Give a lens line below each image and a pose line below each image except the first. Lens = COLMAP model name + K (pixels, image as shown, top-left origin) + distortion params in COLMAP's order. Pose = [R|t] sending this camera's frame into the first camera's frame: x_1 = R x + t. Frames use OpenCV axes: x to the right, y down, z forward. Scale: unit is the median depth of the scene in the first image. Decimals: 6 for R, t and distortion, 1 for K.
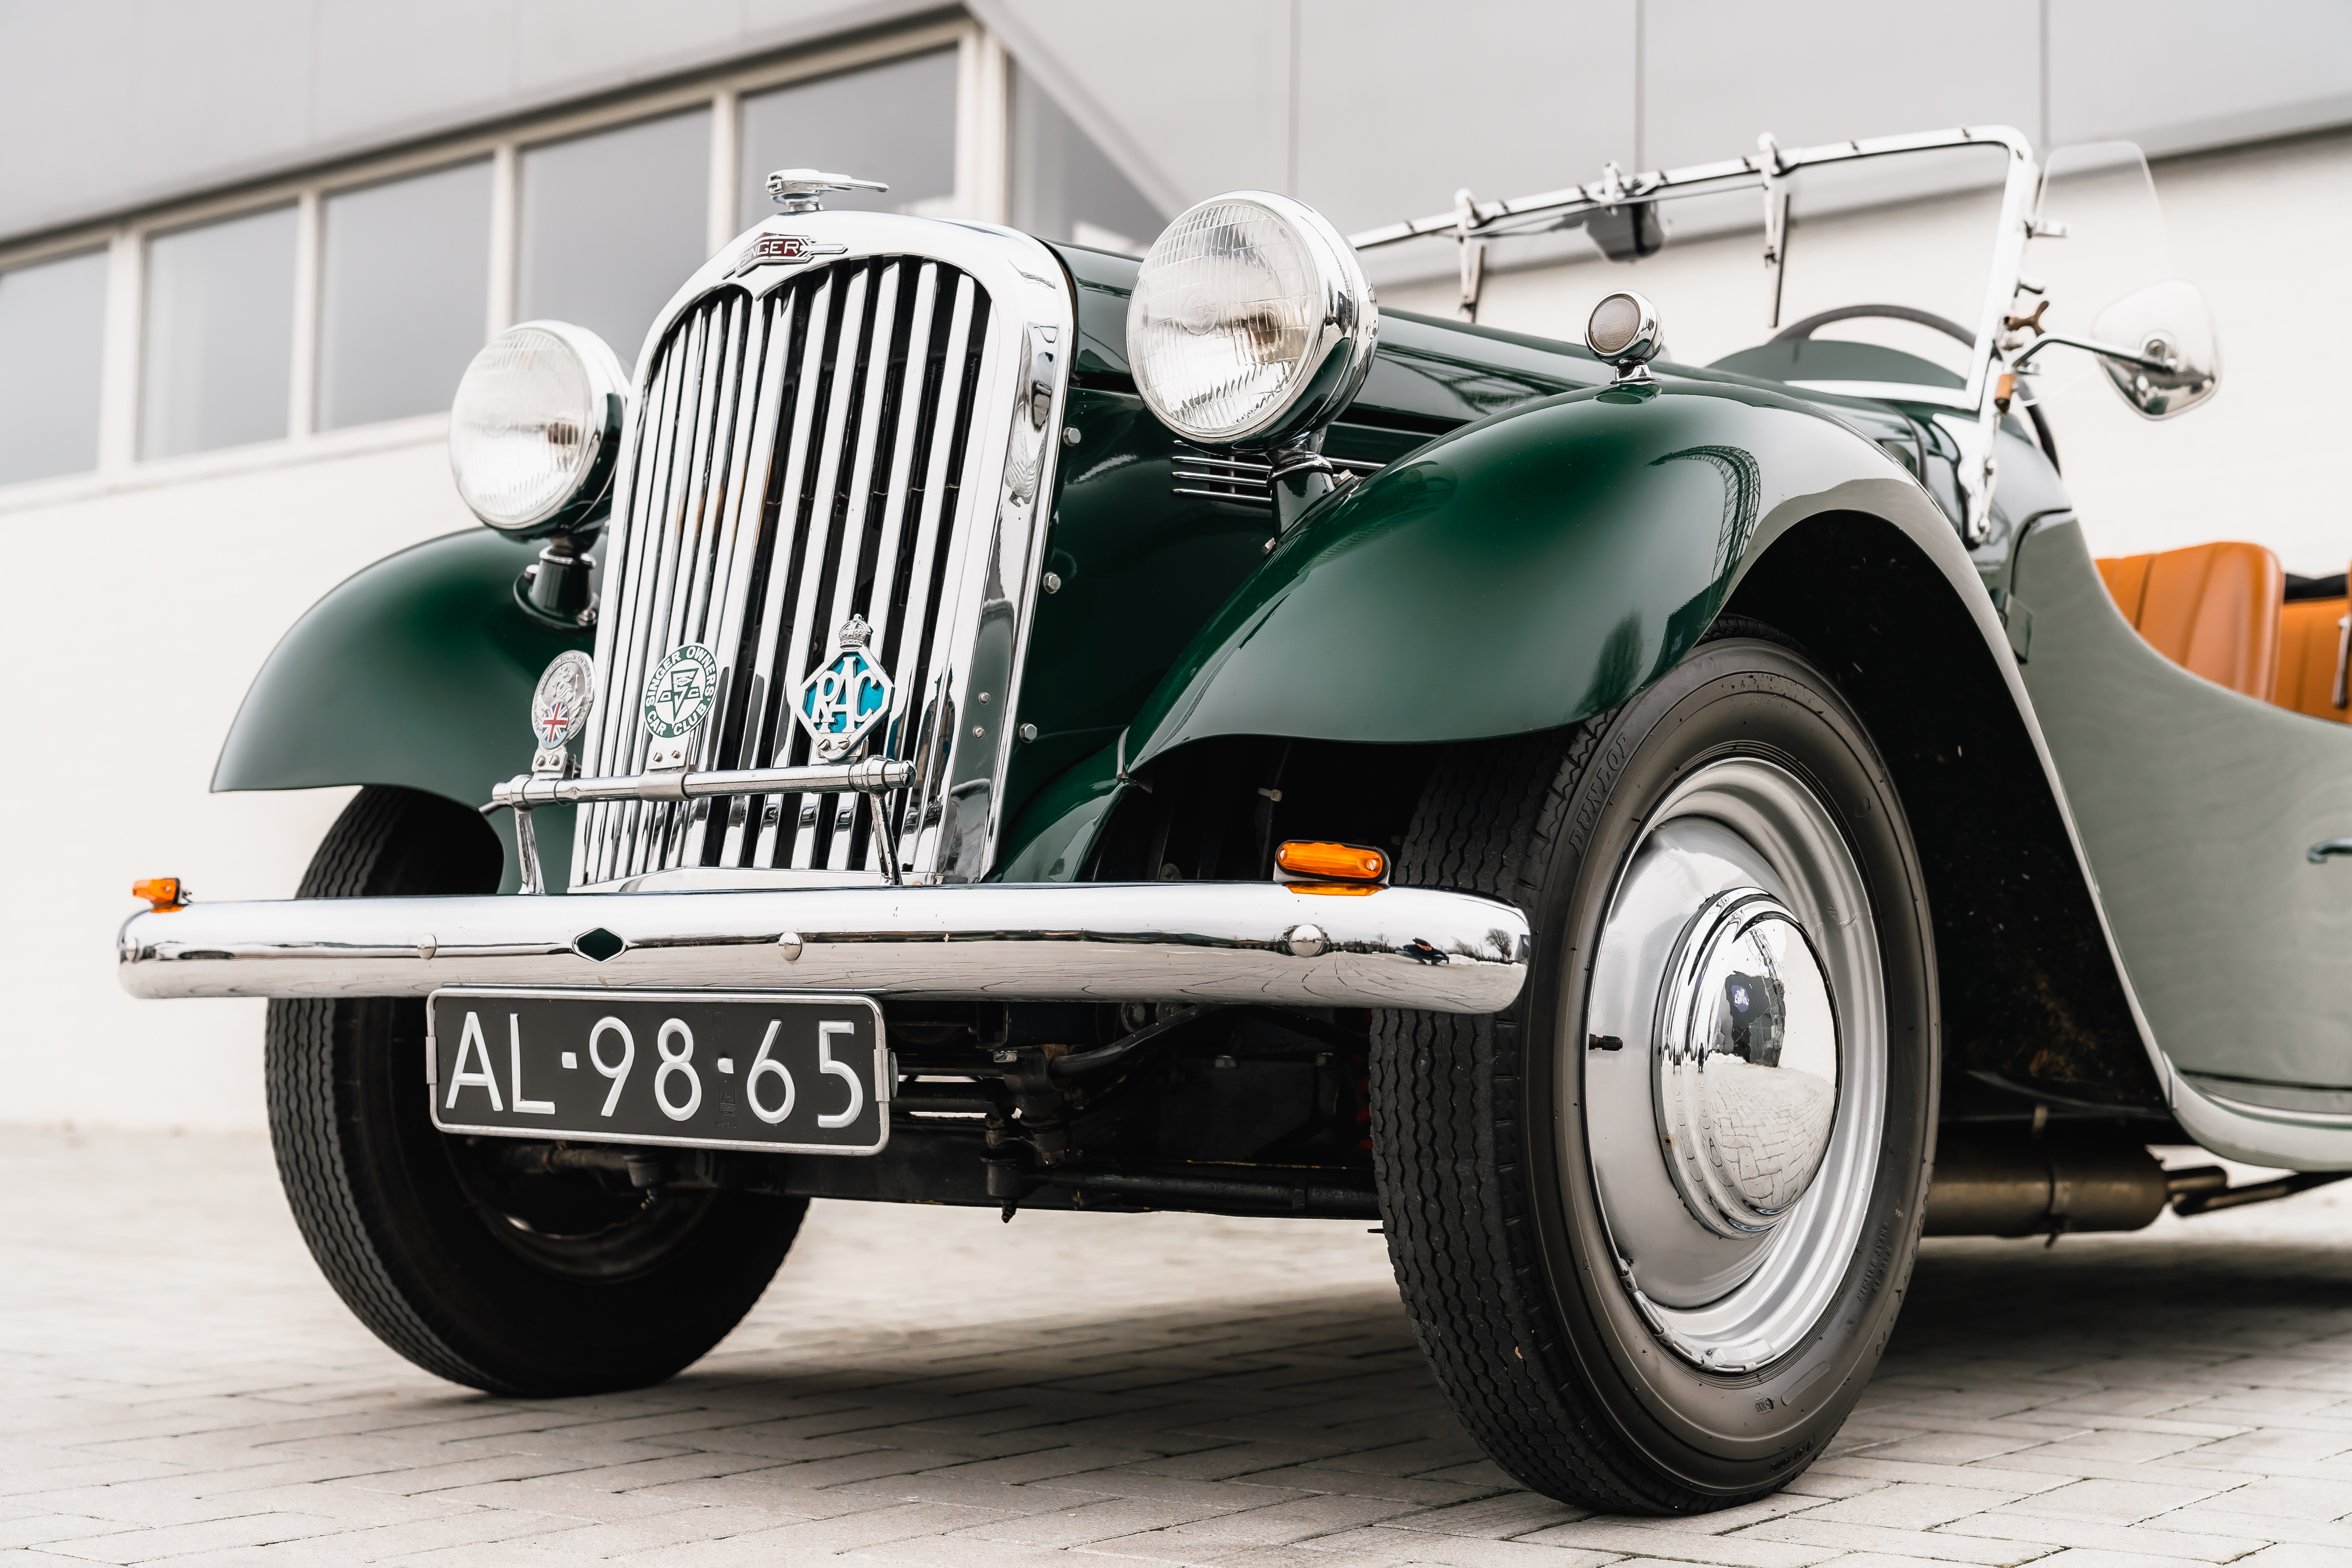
lens RADIAL K [[3166.6, 0, 1172.3], [0, 3166.6, 800.7], [0, 0, 1]] dist [0.010600, 0.000000]
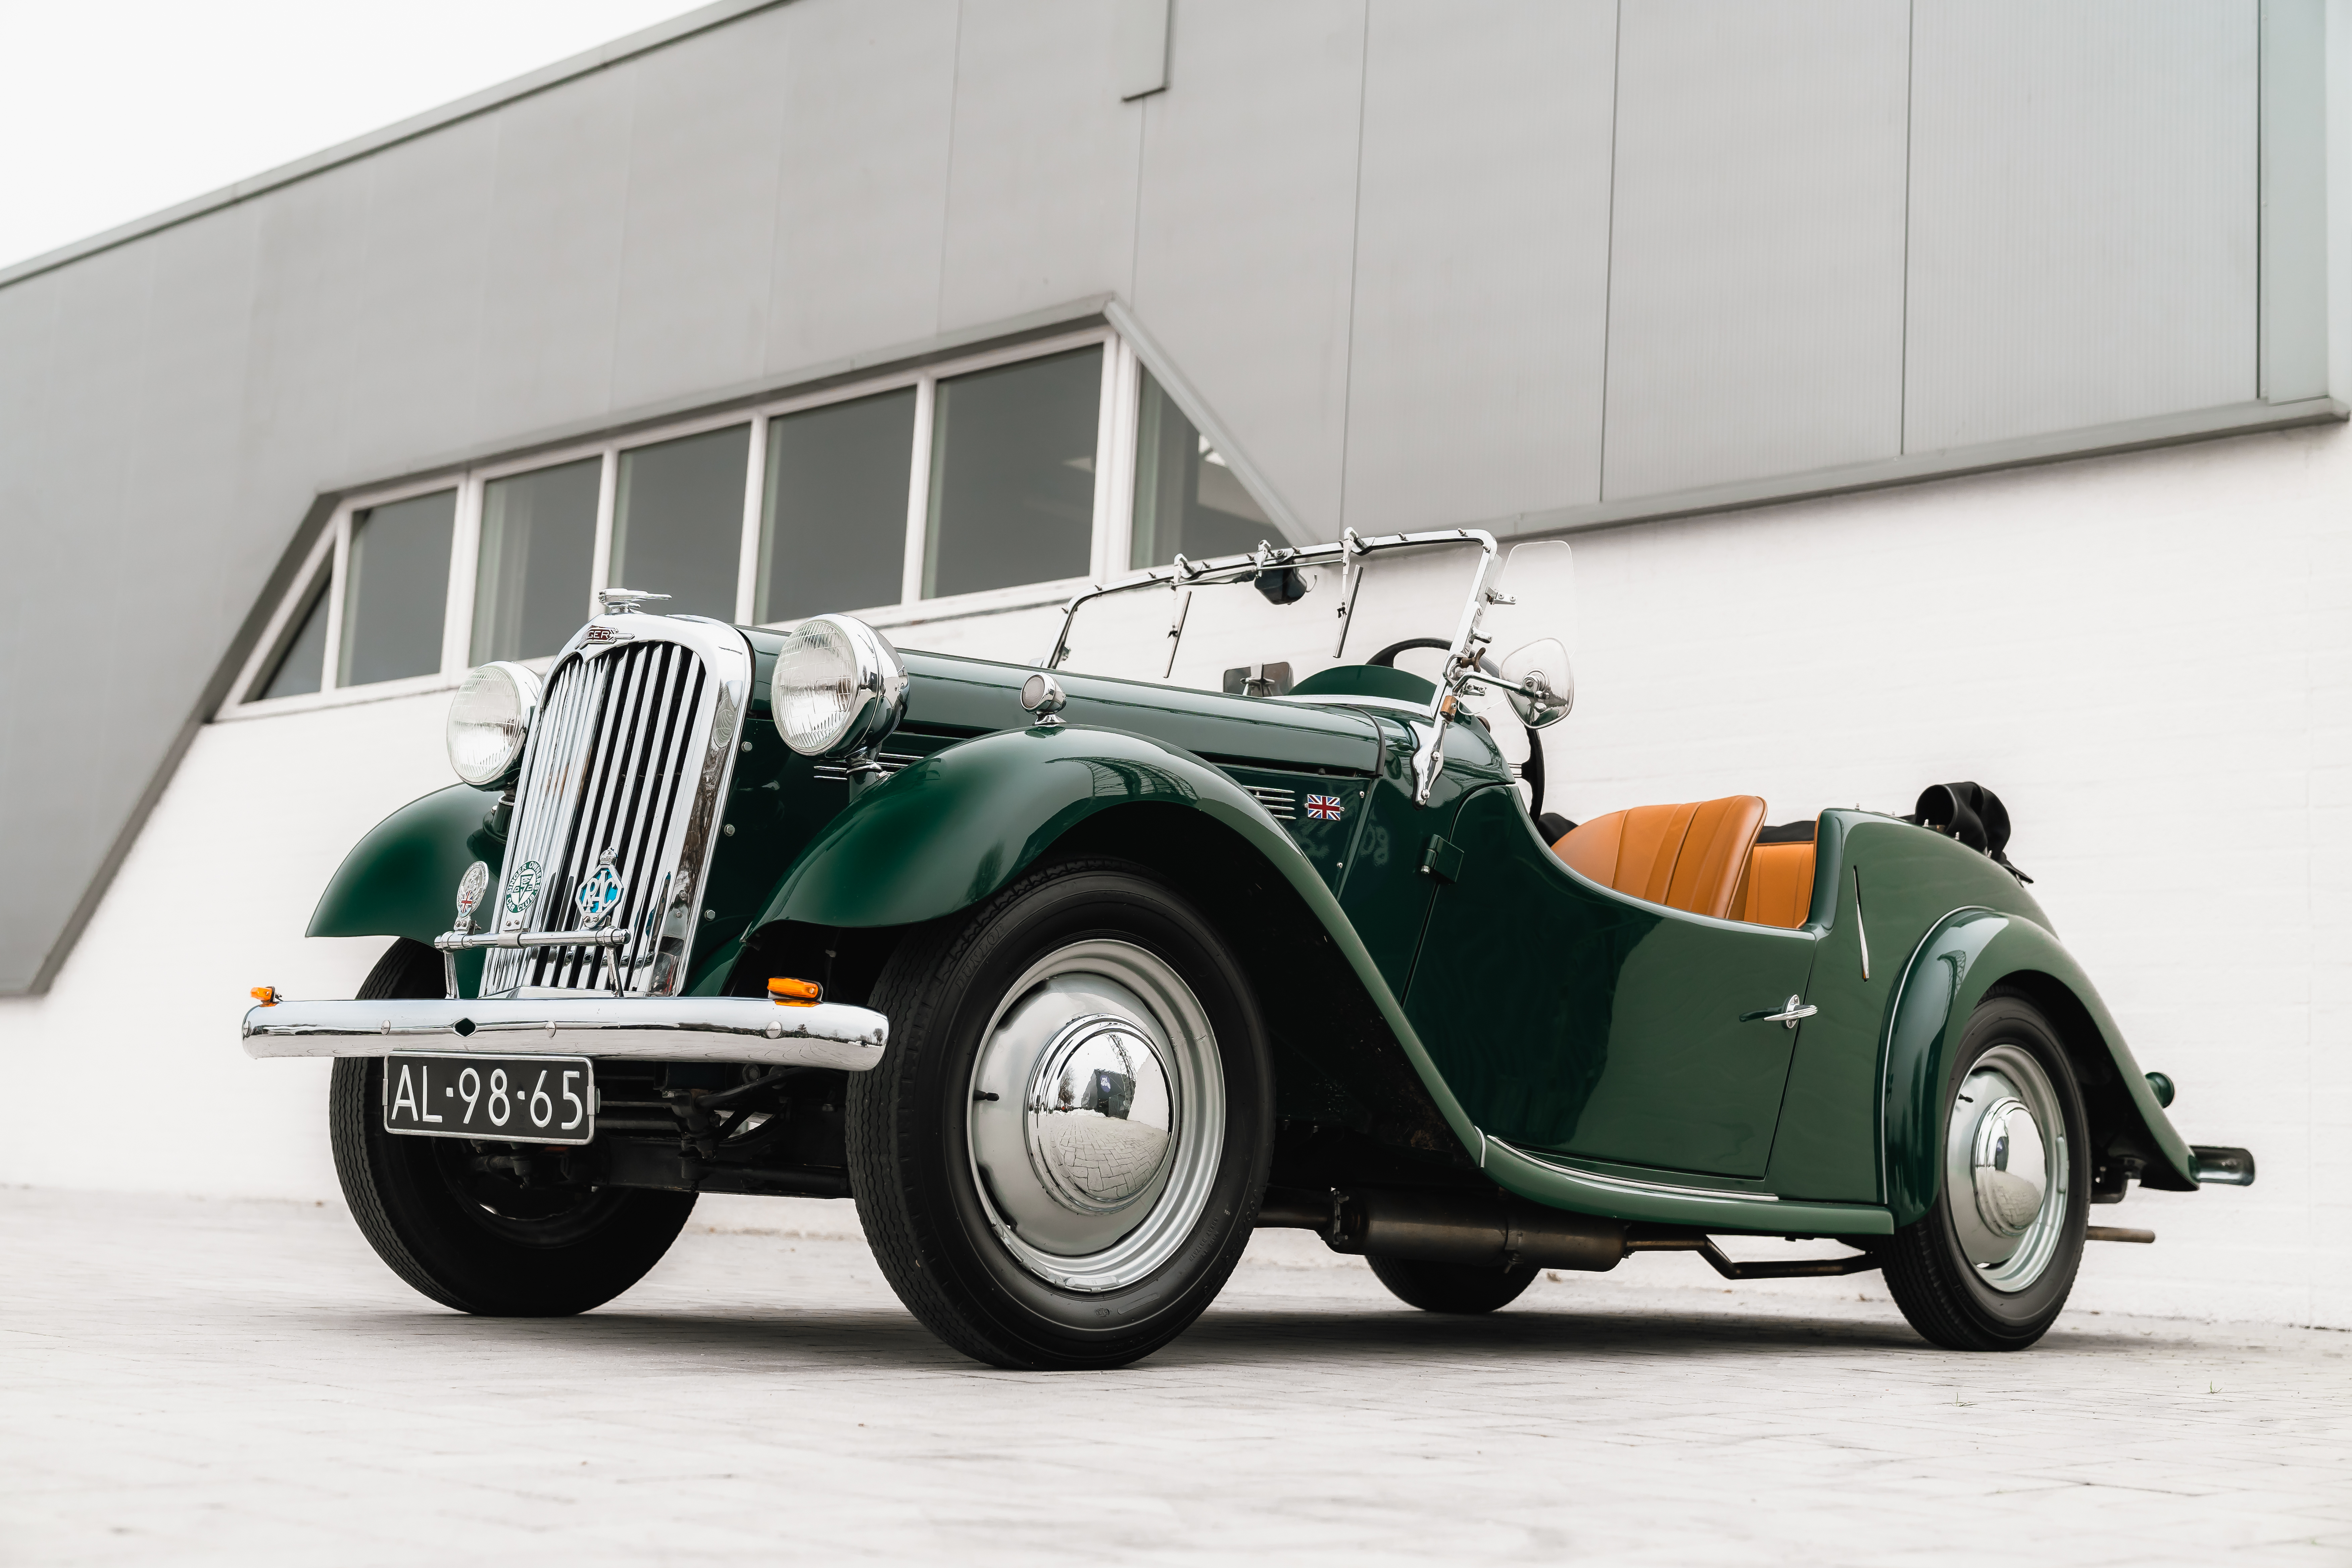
lens RADIAL K [[3166.7, 0, 1188.0], [0, 3166.7, 786.8], [0, 0, 1]] dist [0.010600, 0.000000]
pose [[0.991658, 0.019661, -0.127391, 0.444823], [-0.026806, 0.998147, -0.054622, -0.003475], [0.126081, 0.057581, 0.990347, -0.723194]]
